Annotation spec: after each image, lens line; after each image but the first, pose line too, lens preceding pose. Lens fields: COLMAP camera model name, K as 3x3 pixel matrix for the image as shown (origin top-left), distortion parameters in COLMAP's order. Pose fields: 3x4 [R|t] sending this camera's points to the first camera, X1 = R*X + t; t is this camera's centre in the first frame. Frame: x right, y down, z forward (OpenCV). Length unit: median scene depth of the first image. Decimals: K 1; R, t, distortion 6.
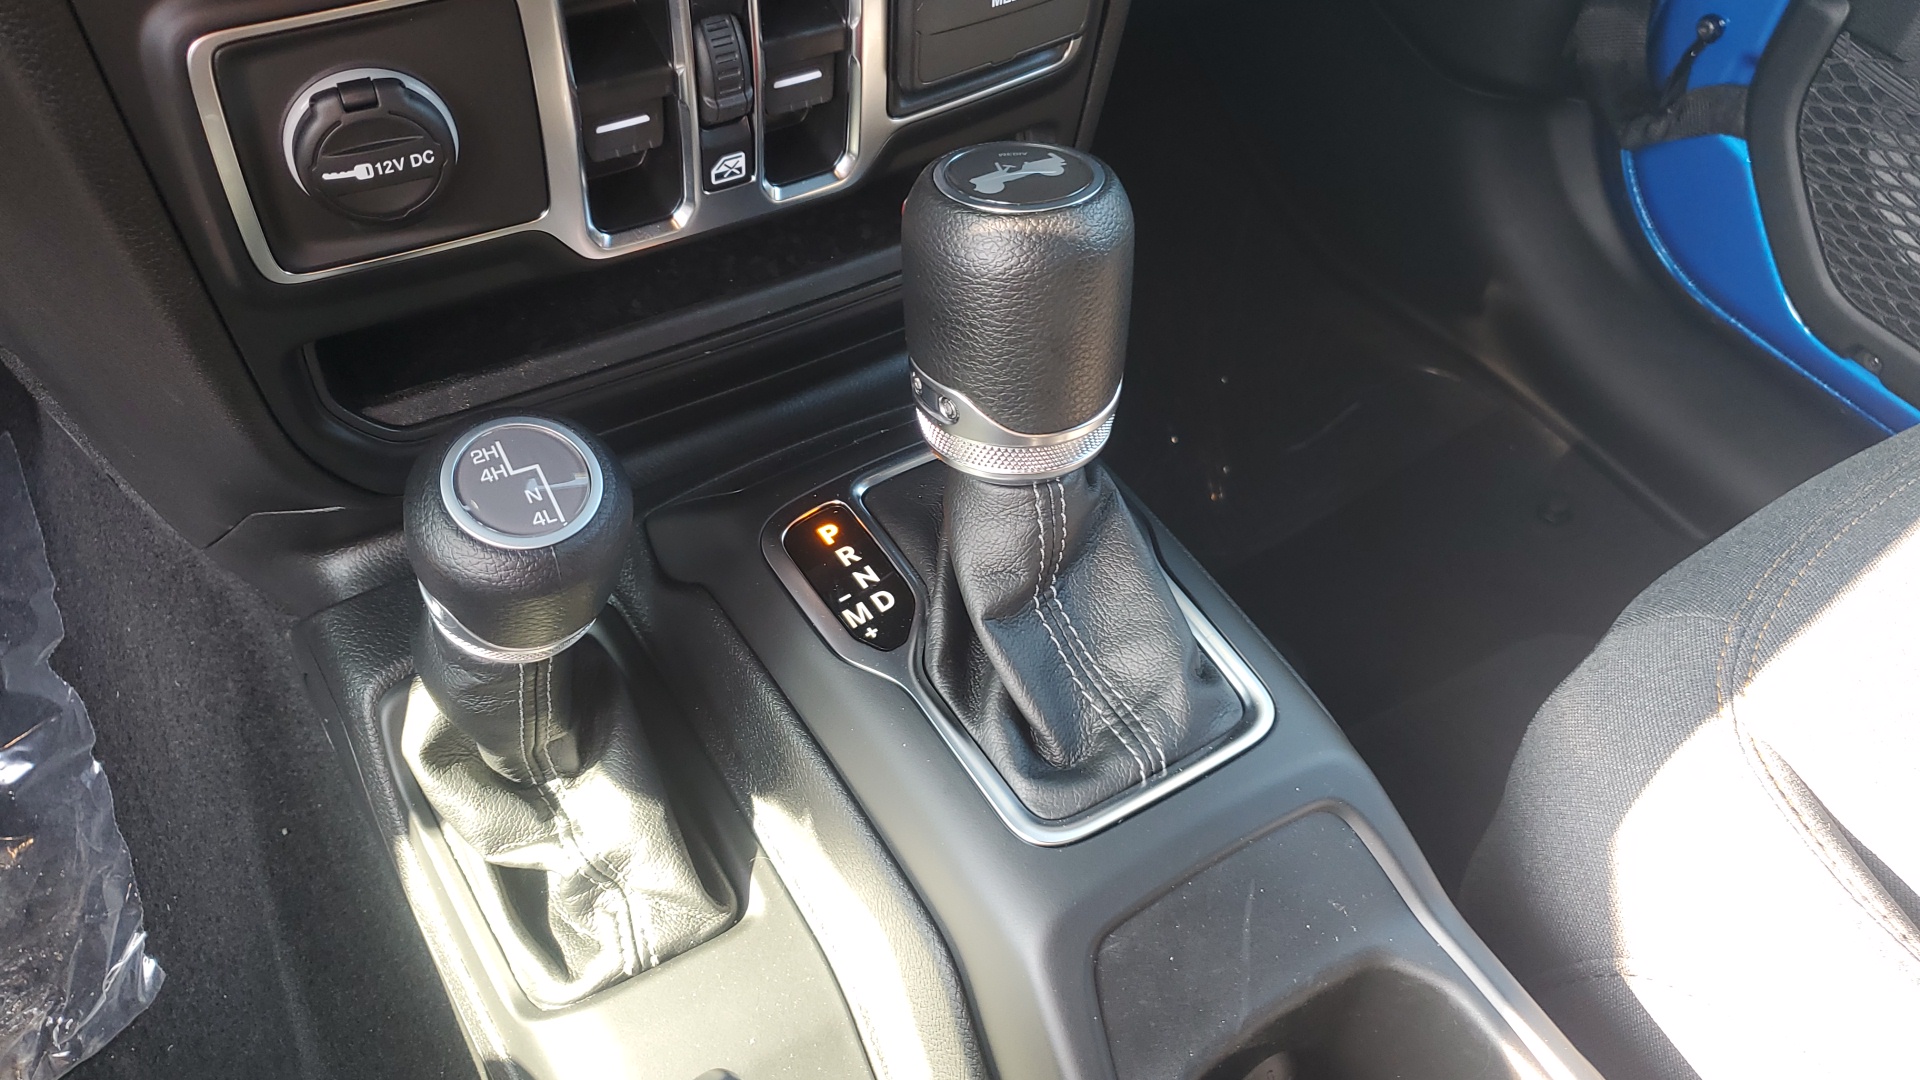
lens RADIAL K [[1509.7, 0, 969.2], [0, 1509.7, 494.2], [0, 0, 1]] dist [0.060694, -0.081821]
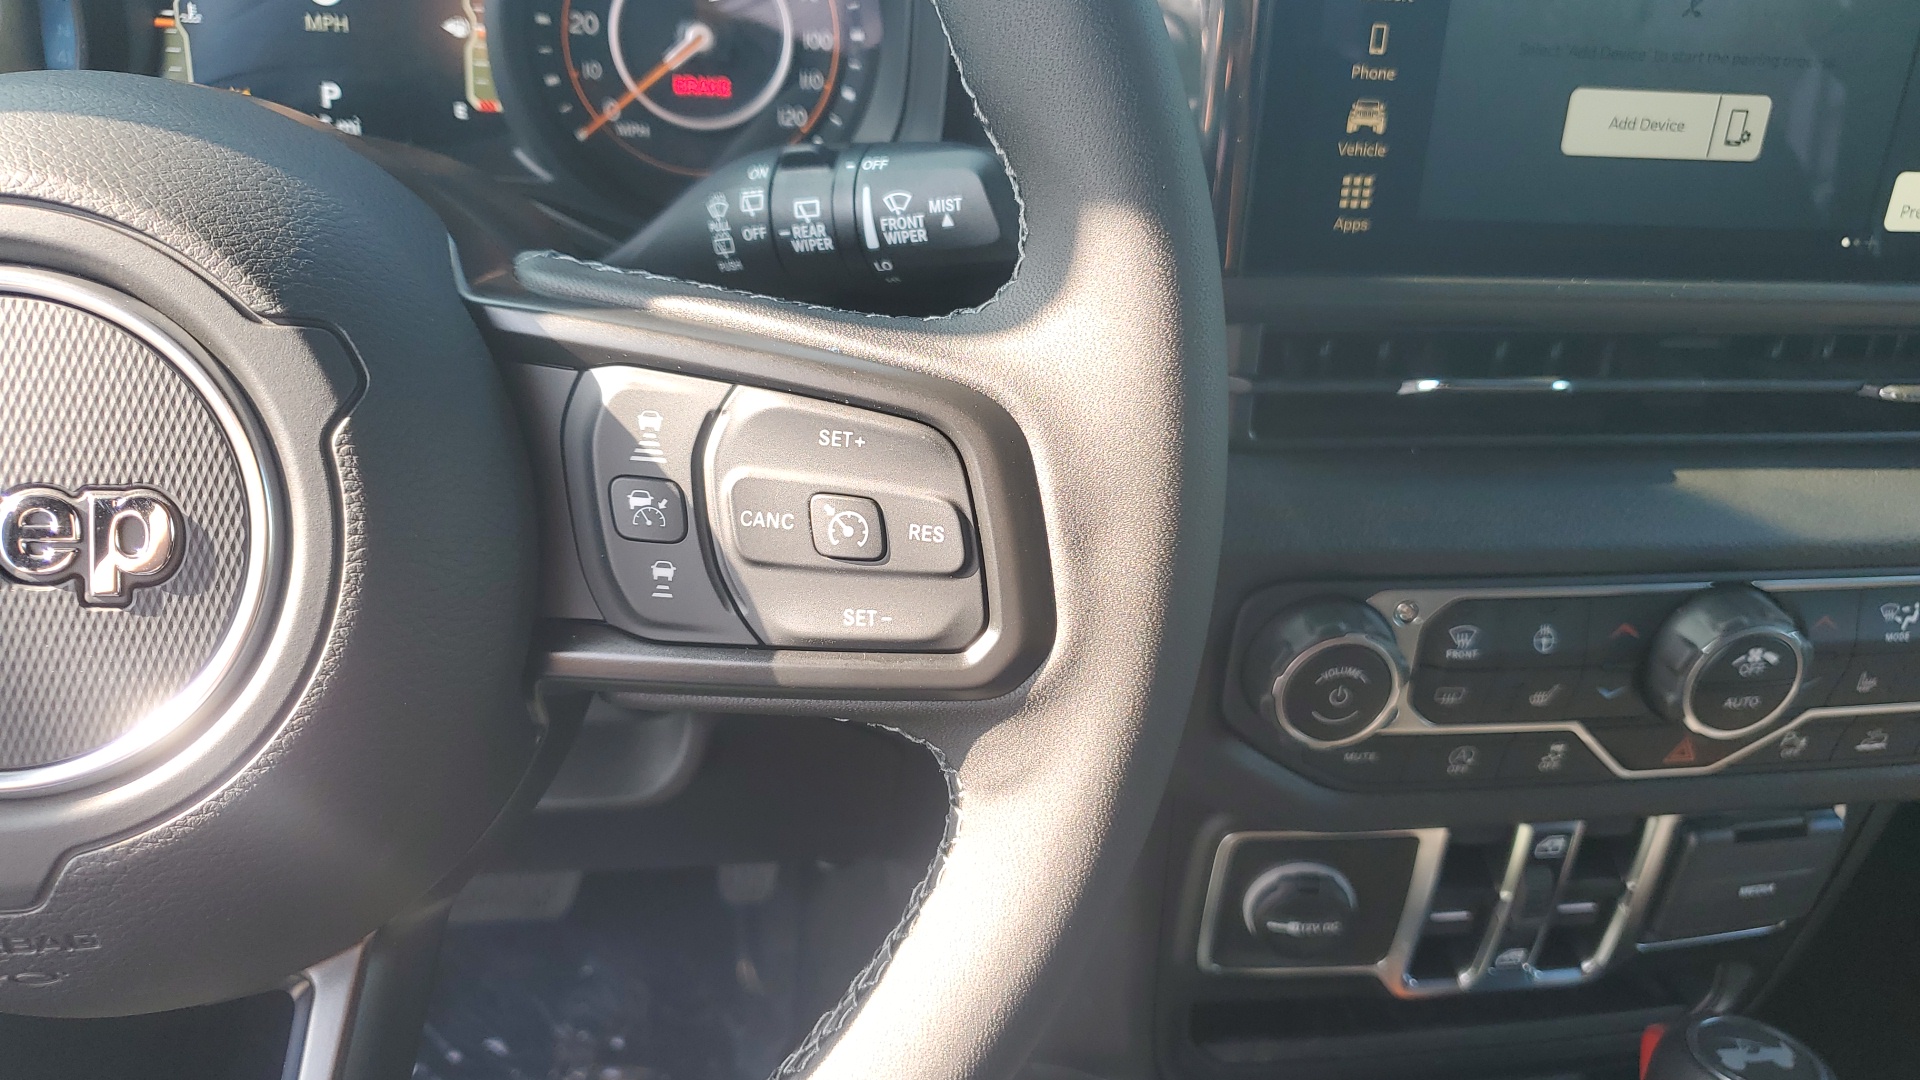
lens RADIAL K [[1509.7, 0, 979.3], [0, 1509.7, 539.5], [0, 0, 1]] dist [0.060694, -0.081821]
pose [[0.917289, 0.214726, -0.335370, -0.229381], [-0.296825, 0.930100, -0.216352, -0.131455], [0.265471, 0.298003, 0.916907, -0.521391]]
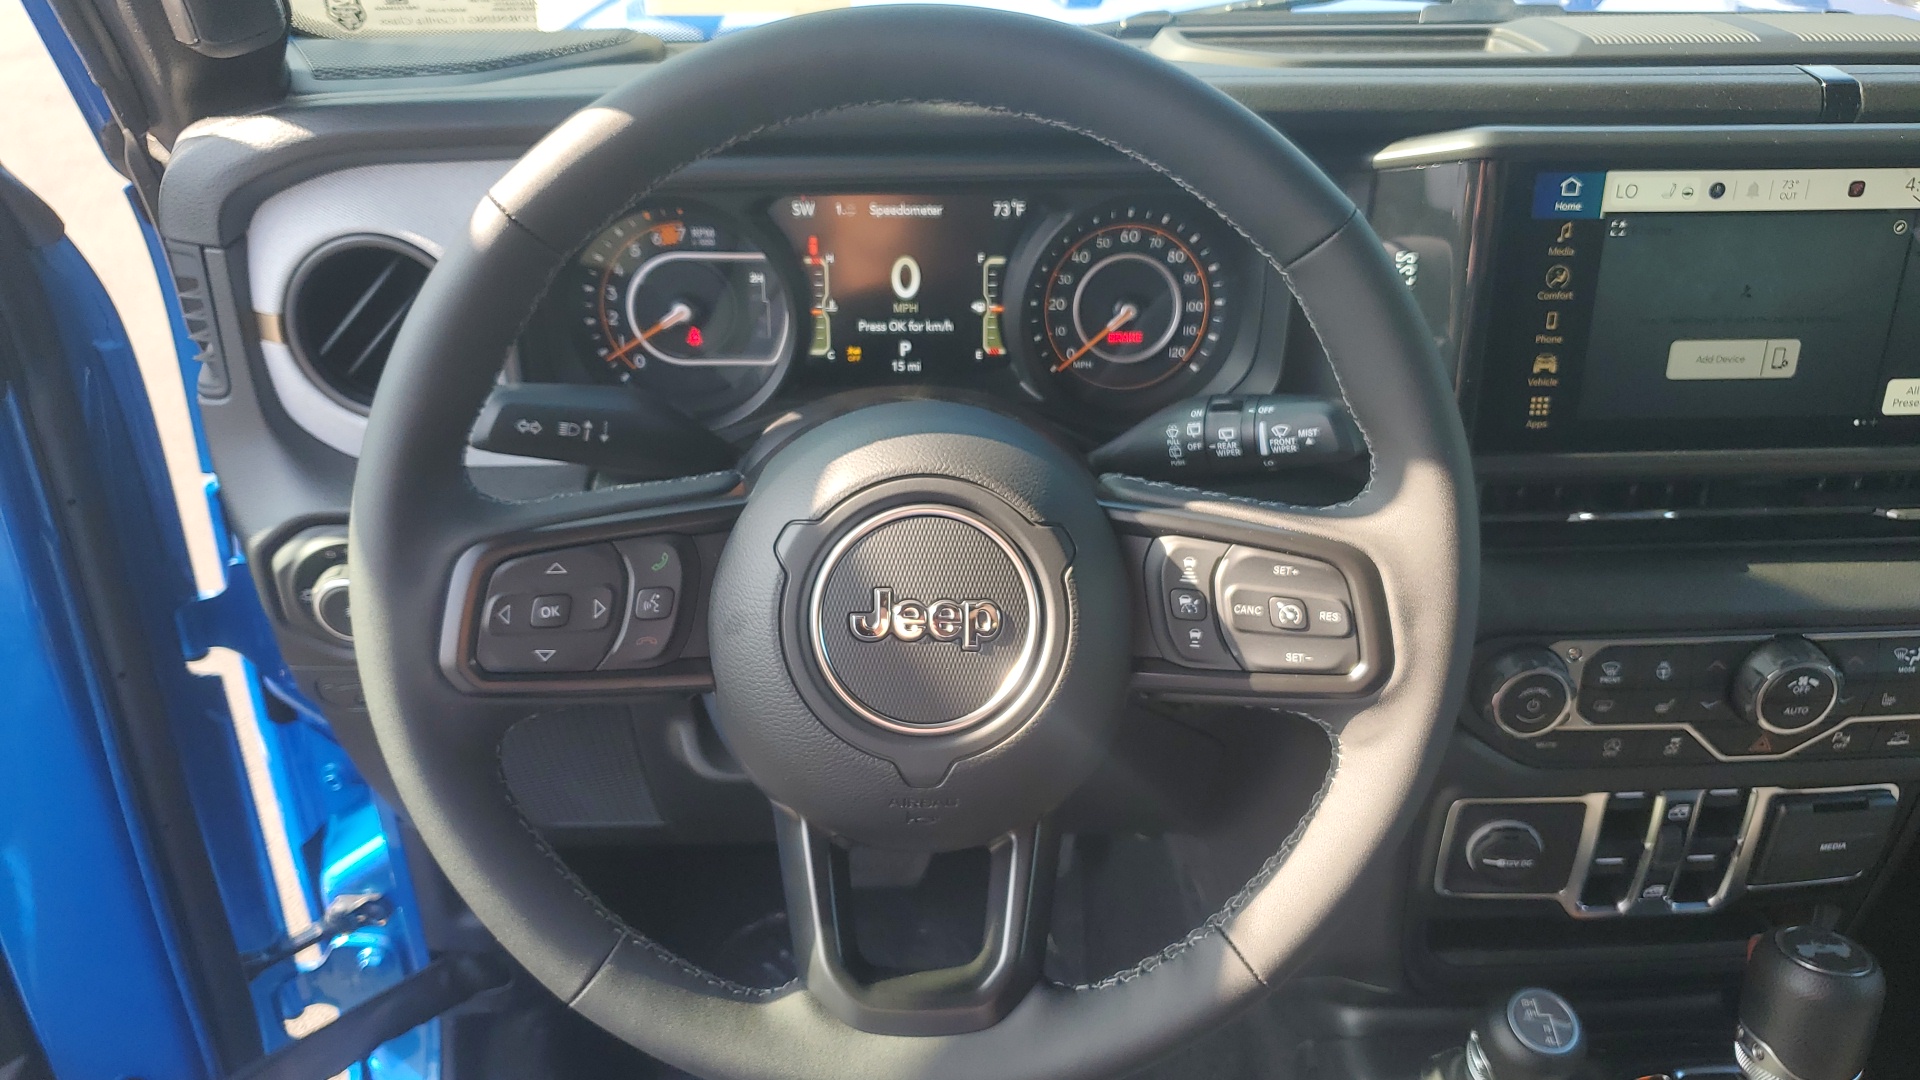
lens RADIAL K [[1509.7, 0, 960.7], [0, 1509.7, 546.7], [0, 0, 1]] dist [0.060694, -0.081821]
pose [[0.875365, 0.199196, -0.440520, -0.172183], [-0.312776, 0.928134, -0.201837, 0.056293], [0.368656, 0.314465, 0.874760, -1.281644]]
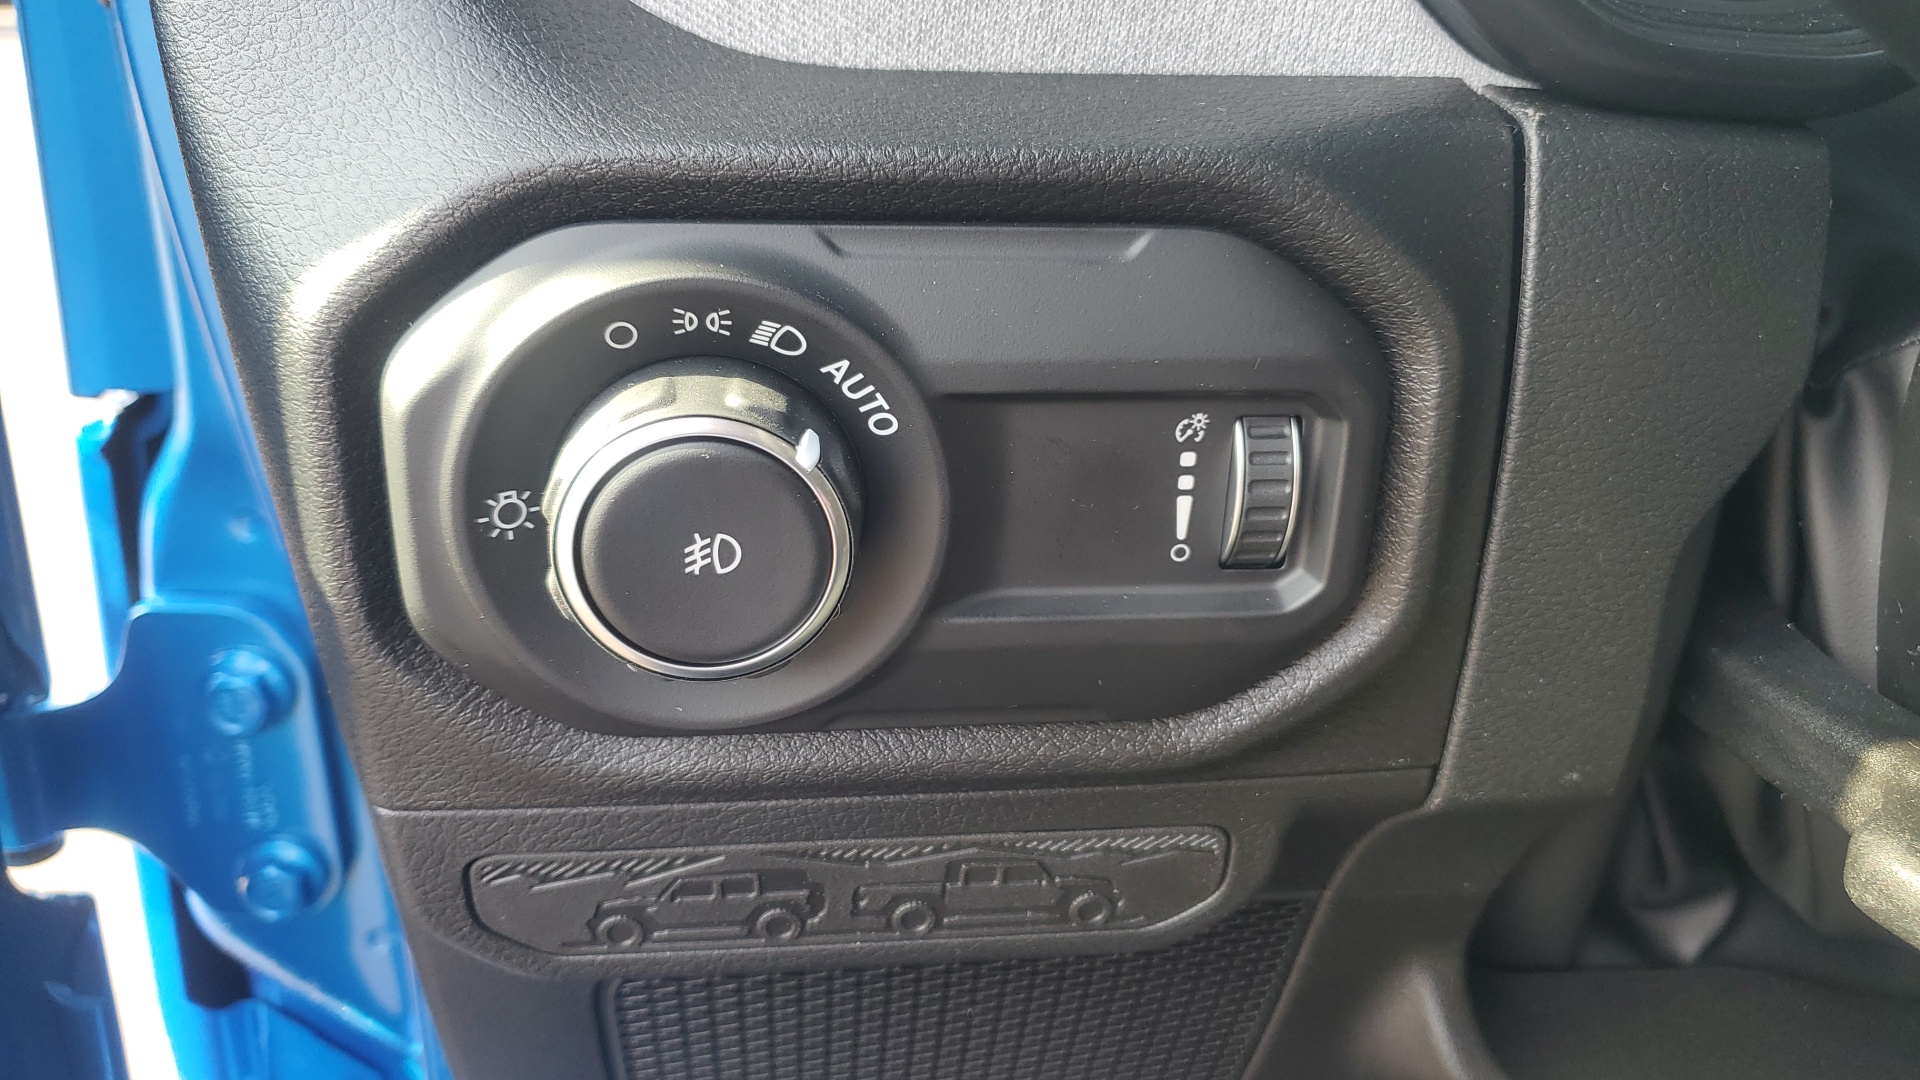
lens RADIAL K [[1509.7, 0, 955.9], [0, 1509.7, 534.7], [0, 0, 1]] dist [0.060694, -0.081821]
pose [[0.912022, 0.110113, -0.395082, -1.323449], [-0.263968, 0.894851, -0.359949, 0.123223], [0.313905, 0.432570, 0.845190, -0.317715]]
